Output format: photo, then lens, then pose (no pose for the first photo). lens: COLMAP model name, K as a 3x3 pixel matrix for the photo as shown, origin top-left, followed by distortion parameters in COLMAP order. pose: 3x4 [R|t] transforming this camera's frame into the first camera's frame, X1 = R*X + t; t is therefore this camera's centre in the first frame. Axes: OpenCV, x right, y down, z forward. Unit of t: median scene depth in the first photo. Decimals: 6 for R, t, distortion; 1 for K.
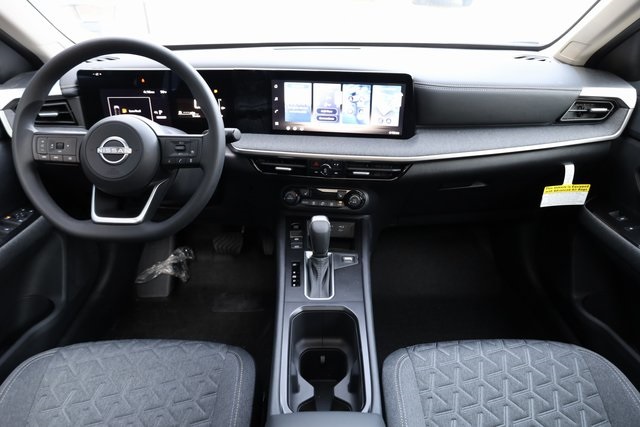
lens RADIAL K [[425.9, 0, 320.0], [0, 425.9, 213.5], [0, 0, 1]] dist [-0.026678, -0.003355]
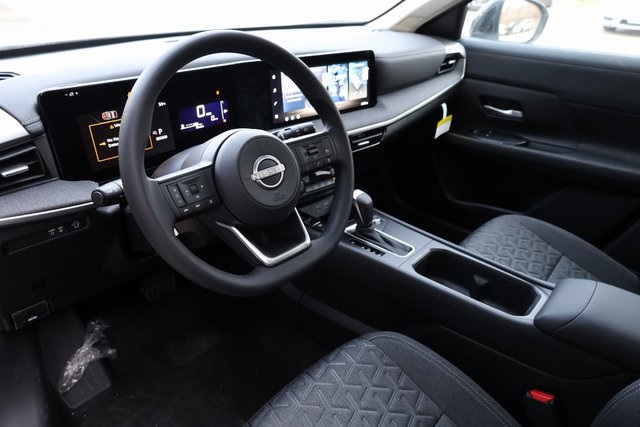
lens RADIAL K [[425.9, 0, 320.0], [0, 425.9, 213.5], [0, 0, 1]] dist [-0.026678, -0.003355]
pose [[0.685156, -0.341574, 0.643342, -0.749411], [0.320939, 0.934441, 0.154331, -0.130311], [-0.653880, 0.100733, 0.749862, 0.260050]]
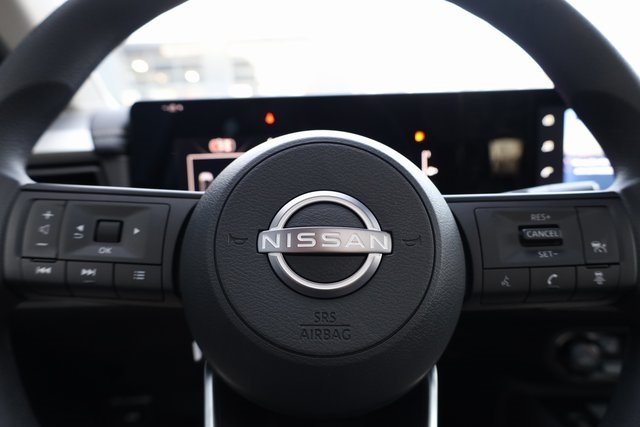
lens RADIAL K [[416.5, 0, 308.3], [0, 416.5, 211.3], [0, 0, 1]] dist [0.002506, -0.000718]
pose [[0.999871, -0.015615, 0.003644, -0.384396], [0.016013, 0.960561, -0.277607, -0.074127], [0.000834, 0.277630, 0.960688, 0.578610]]
